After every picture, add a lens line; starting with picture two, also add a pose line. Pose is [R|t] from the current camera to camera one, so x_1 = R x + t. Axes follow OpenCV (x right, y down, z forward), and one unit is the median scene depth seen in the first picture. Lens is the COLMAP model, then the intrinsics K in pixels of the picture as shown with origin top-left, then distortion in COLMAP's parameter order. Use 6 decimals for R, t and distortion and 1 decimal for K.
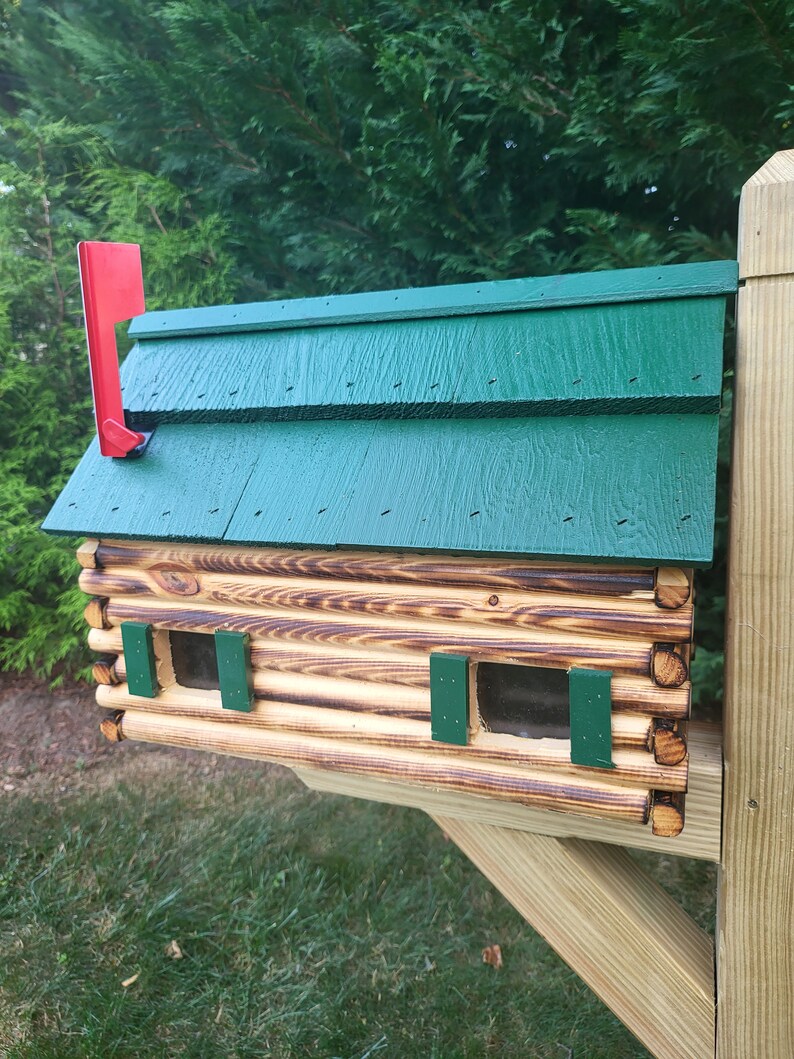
lens RADIAL K [[783.8, 0, 397.0], [0, 783.8, 529.5], [0, 0, 1]] dist [0.044239, -0.058361]
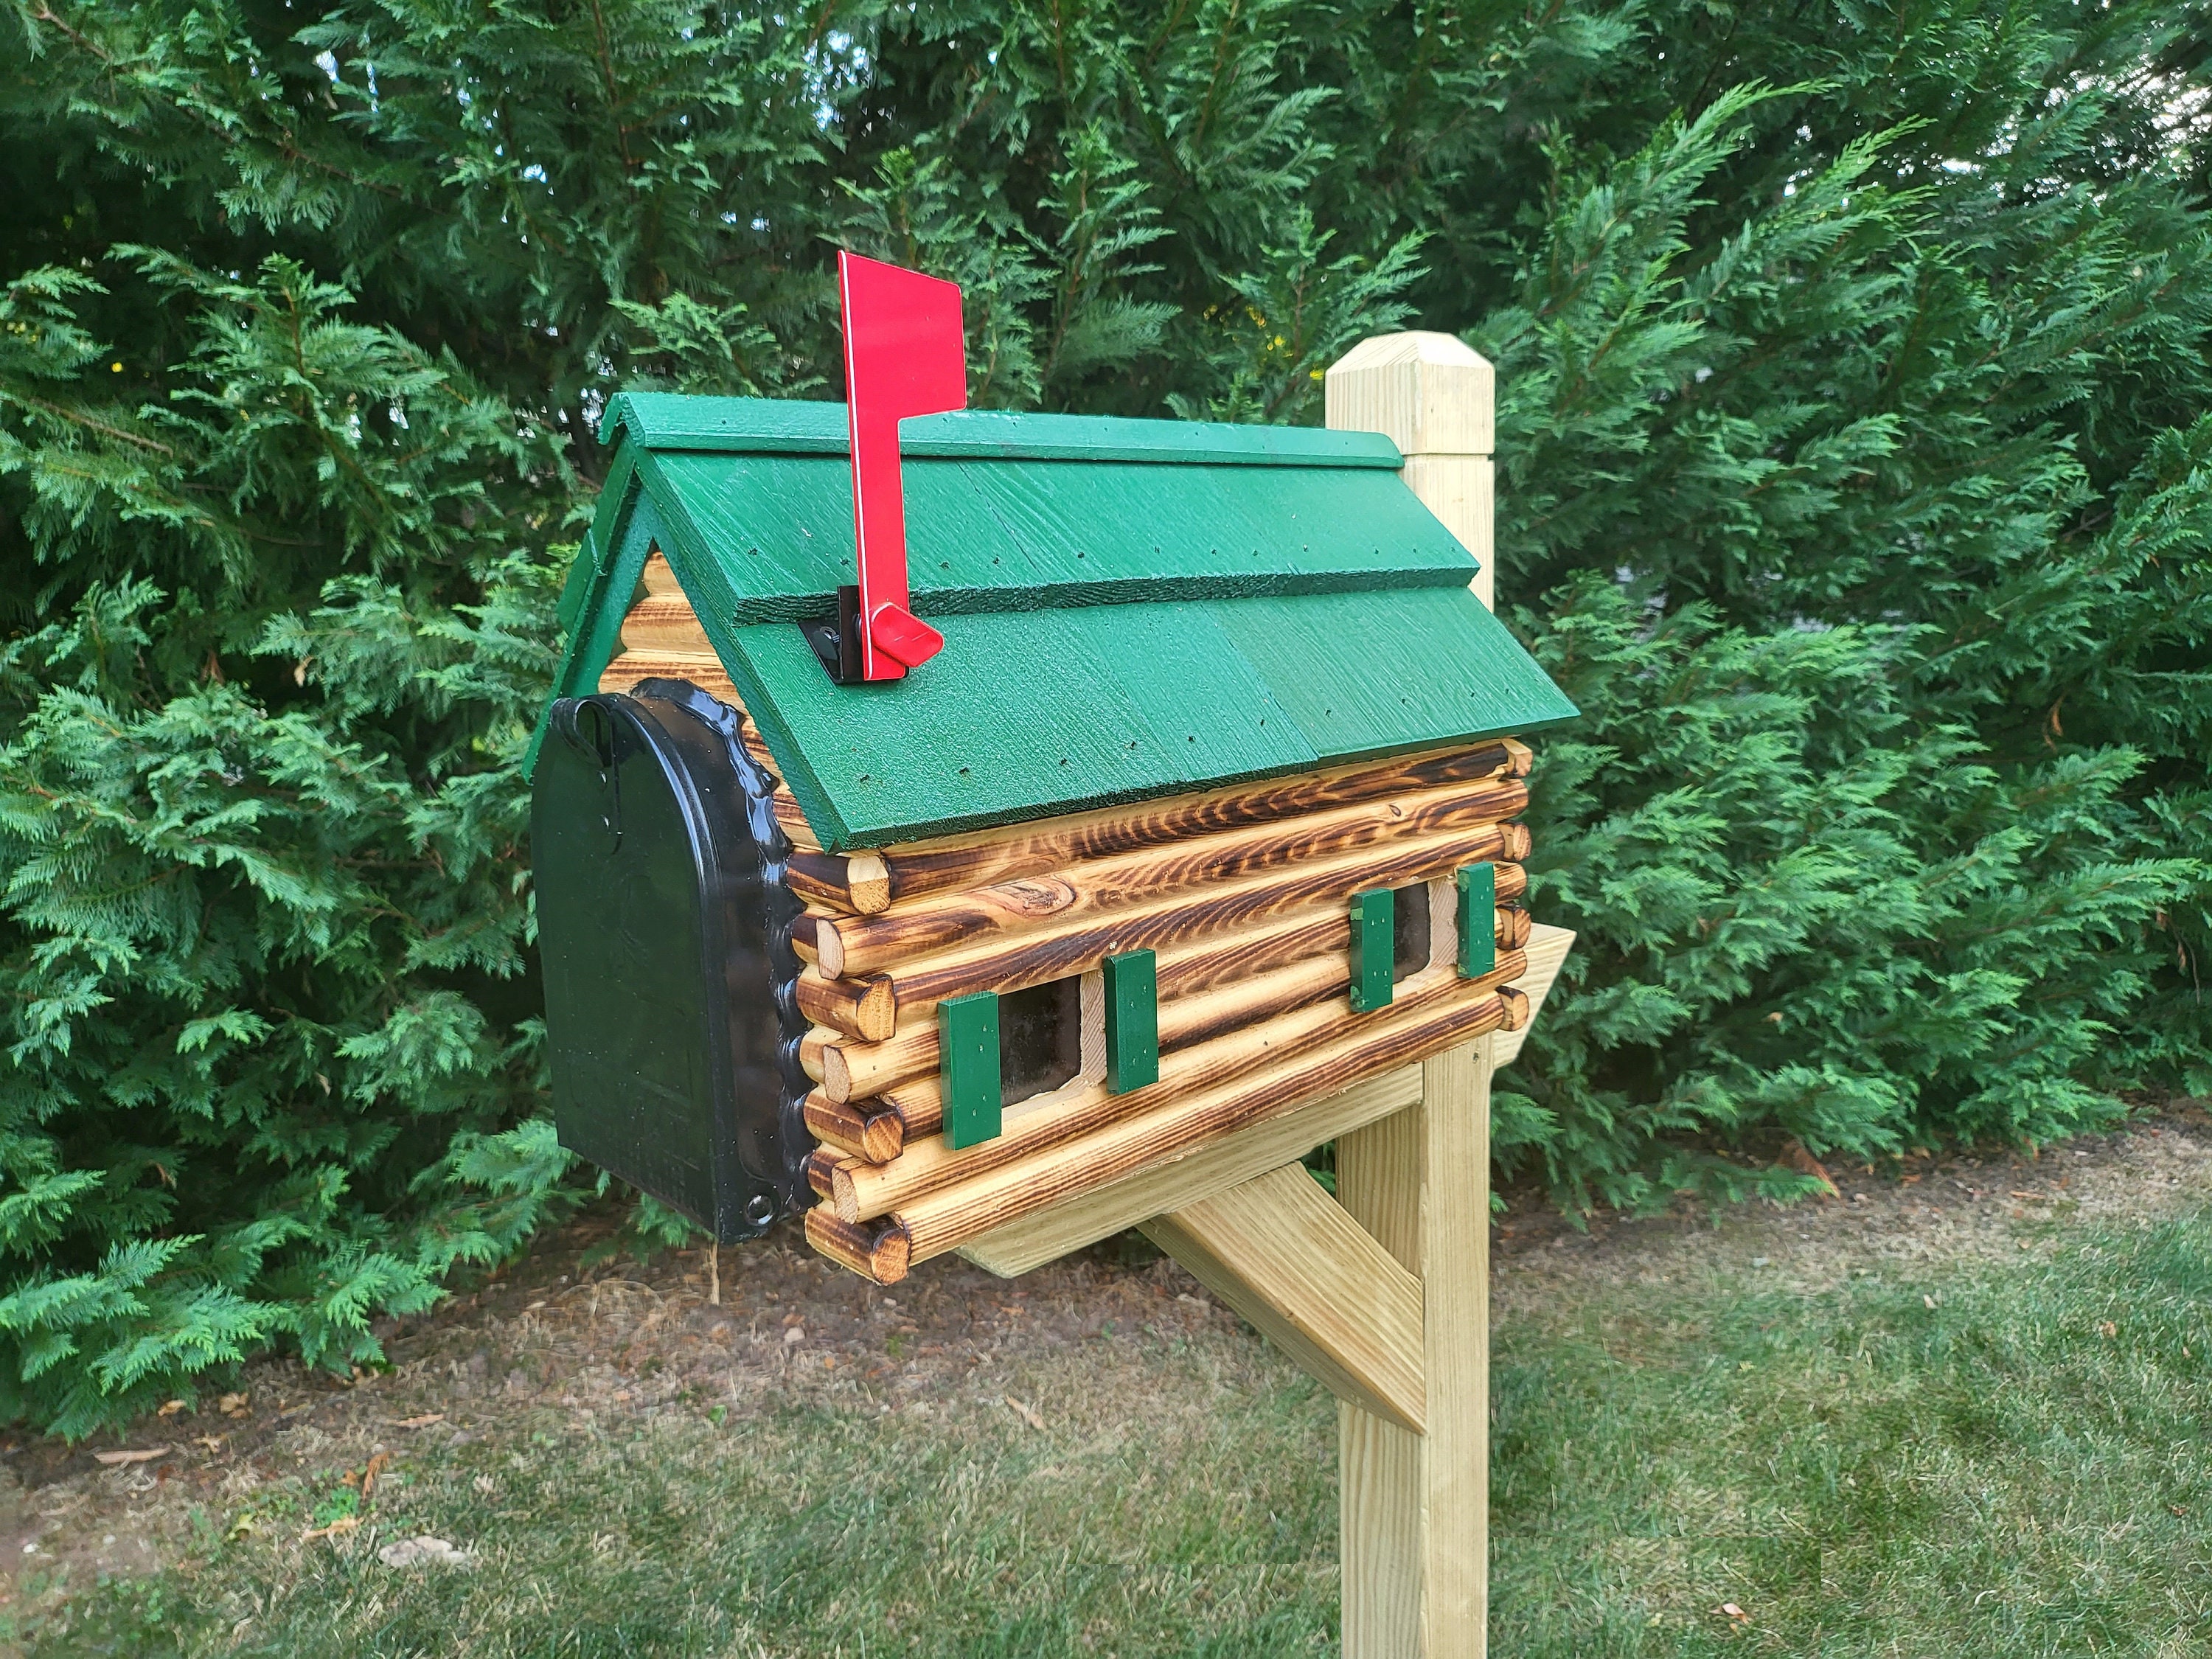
lens RADIAL K [[1637.3, 0, 1098.4], [0, 1637.3, 814.7], [0, 0, 1]] dist [0.044239, -0.058361]
pose [[0.411697, -0.105065, 0.905244, -1.344926], [0.204716, 0.978607, 0.020477, -0.001409], [-0.888030, 0.176888, 0.424399, 0.482512]]
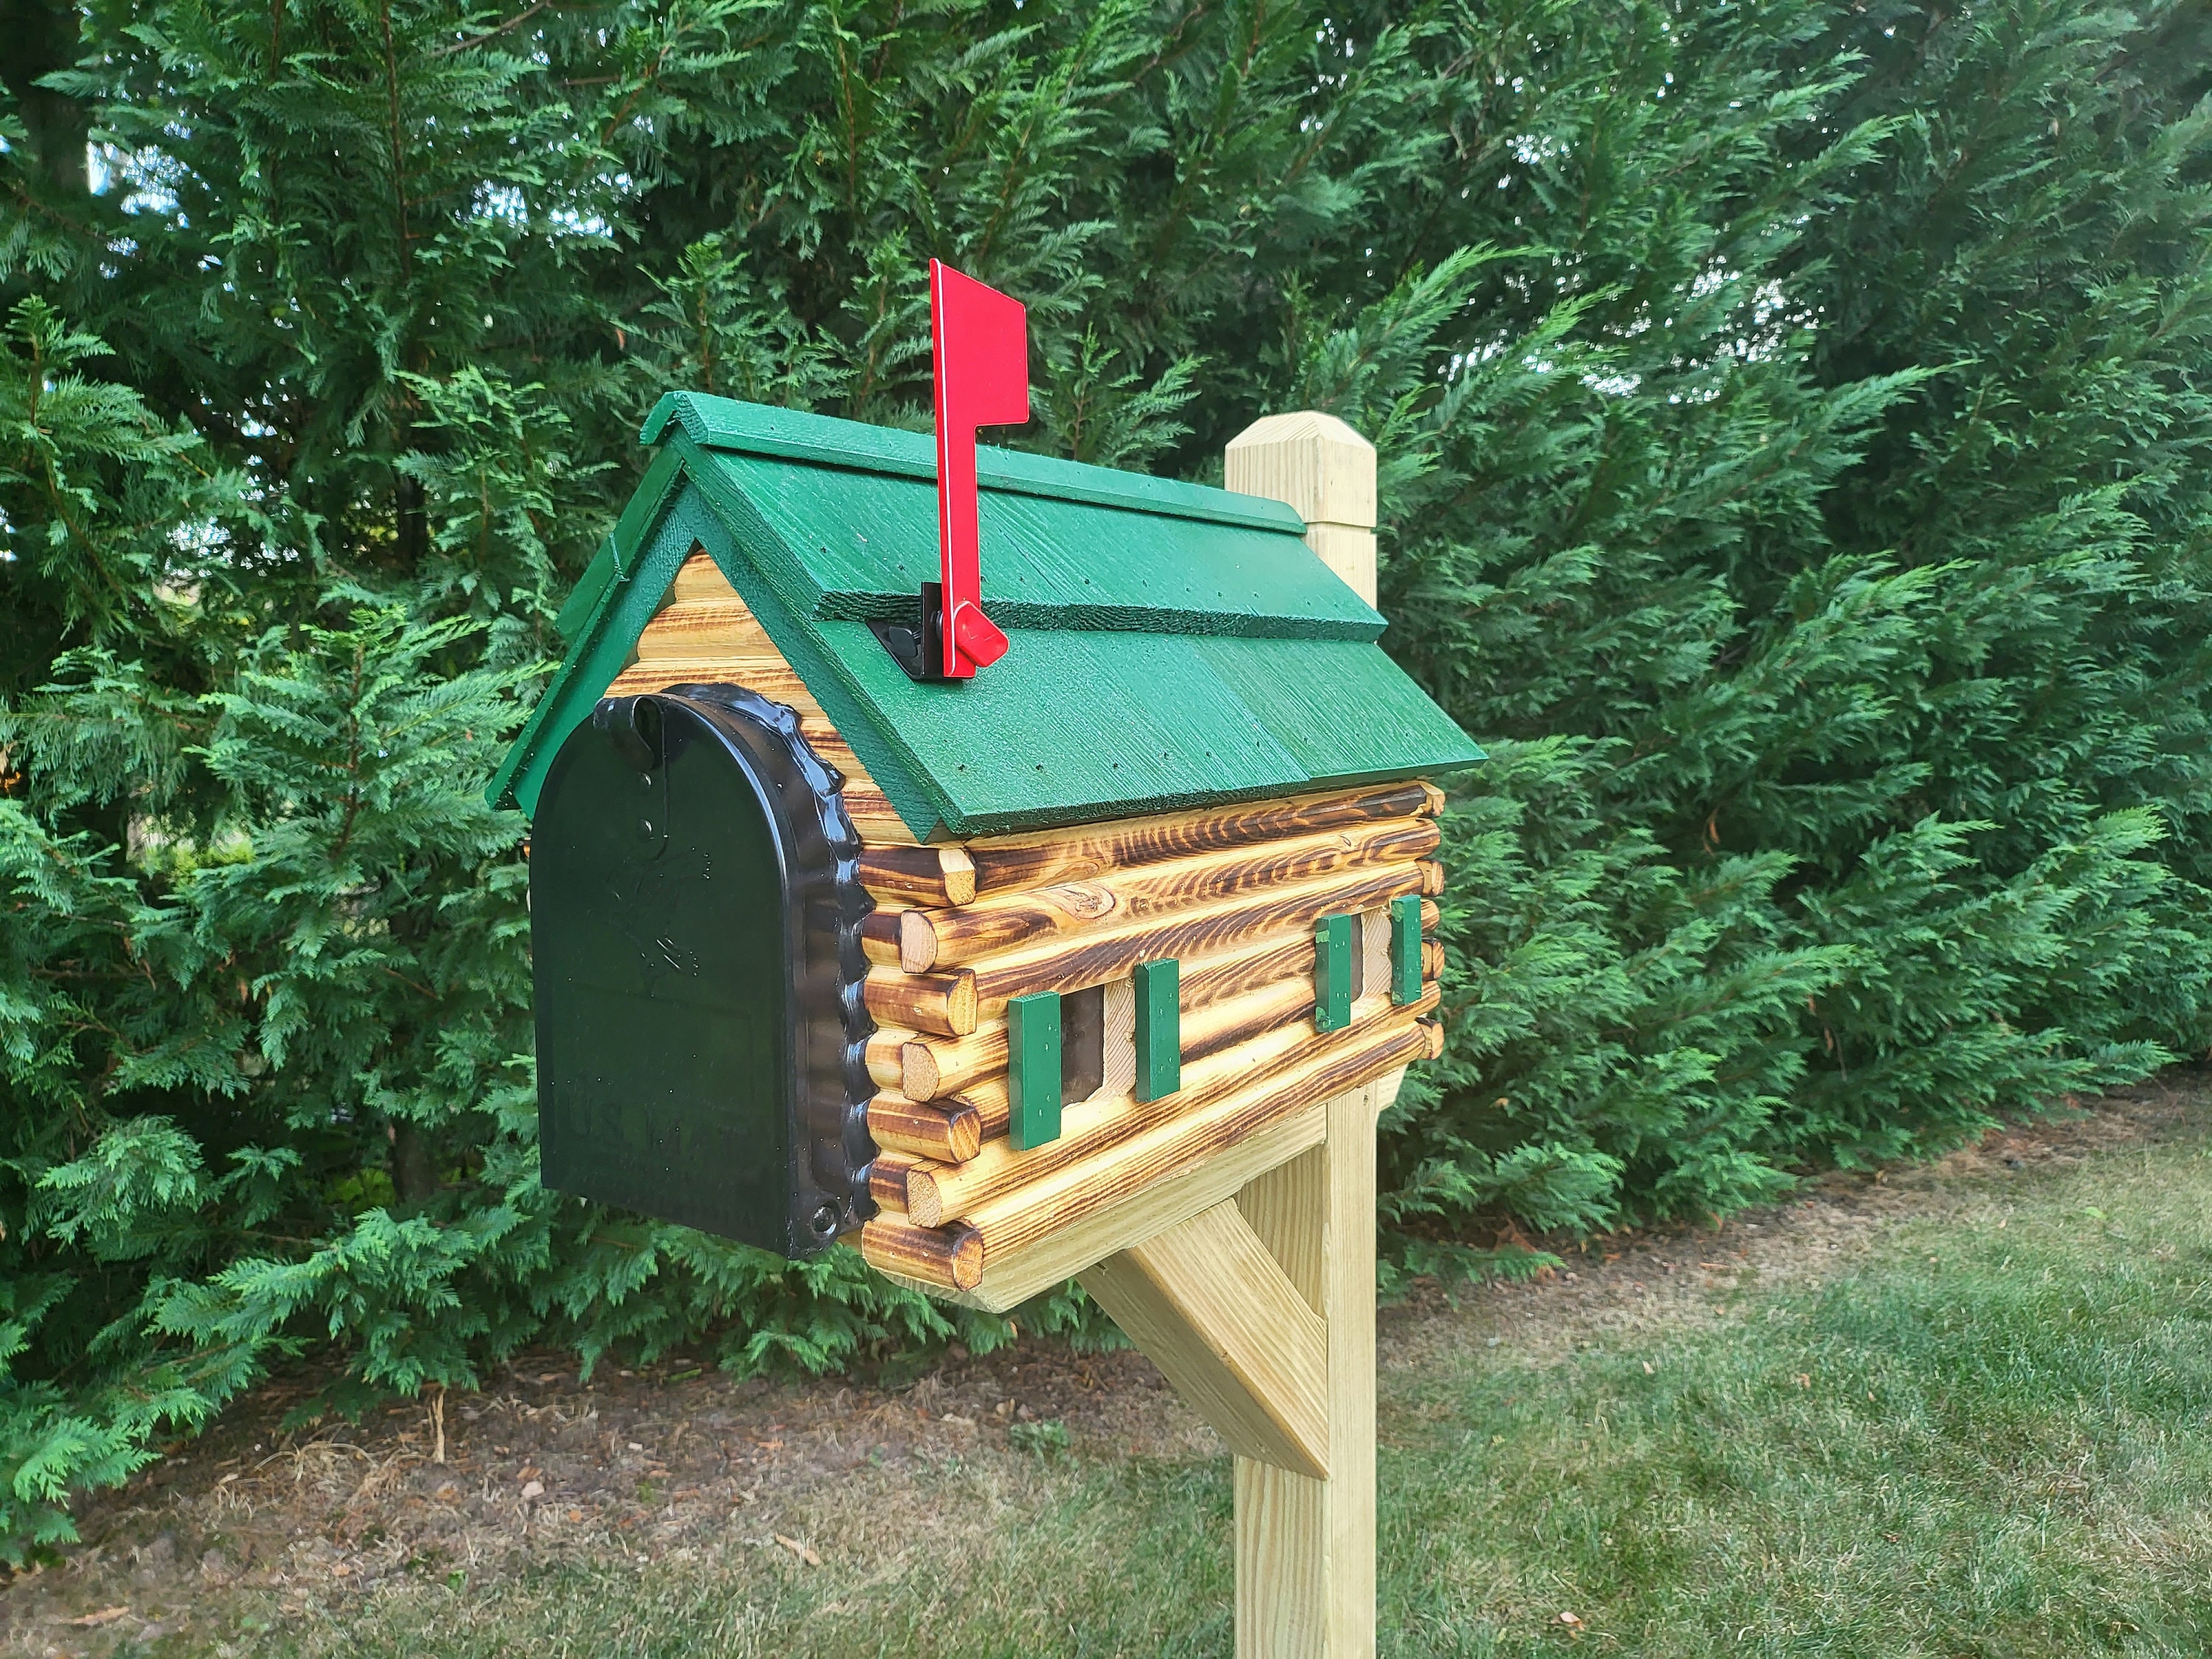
lens RADIAL K [[1638.8, 0, 1100.0], [0, 1638.8, 805.2], [0, 0, 1]] dist [0.047473, -0.066947]
pose [[0.214032, -0.021572, 0.976589, -1.468731], [0.211784, 0.977001, -0.024834, 0.036177], [-0.953592, 0.212141, 0.213678, 0.754680]]
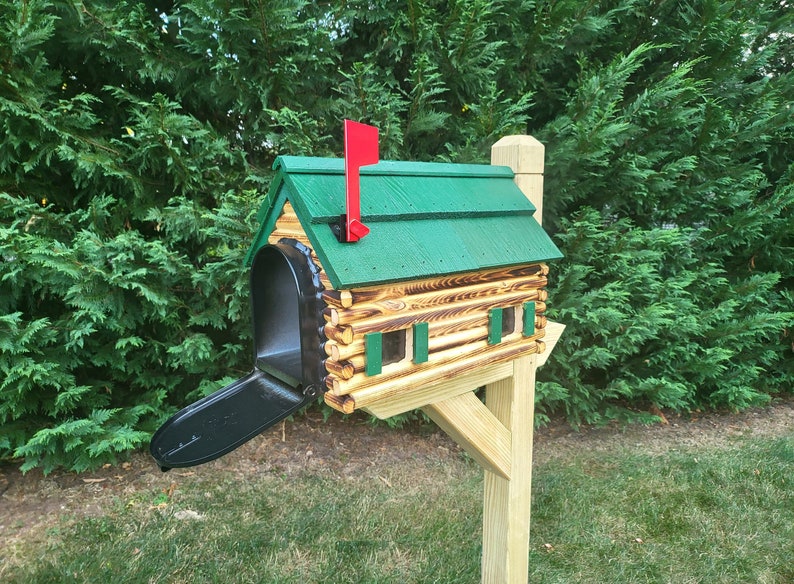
lens RADIAL K [[588.8, 0, 397.0], [0, 588.8, 292.0], [0, 0, 1]] dist [0.042695, -0.057250]
pose [[0.449562, -0.102273, 0.887375, -1.593325], [0.169338, 0.985167, 0.027755, -0.000200], [-0.877051, 0.137789, 0.460212, 0.348767]]
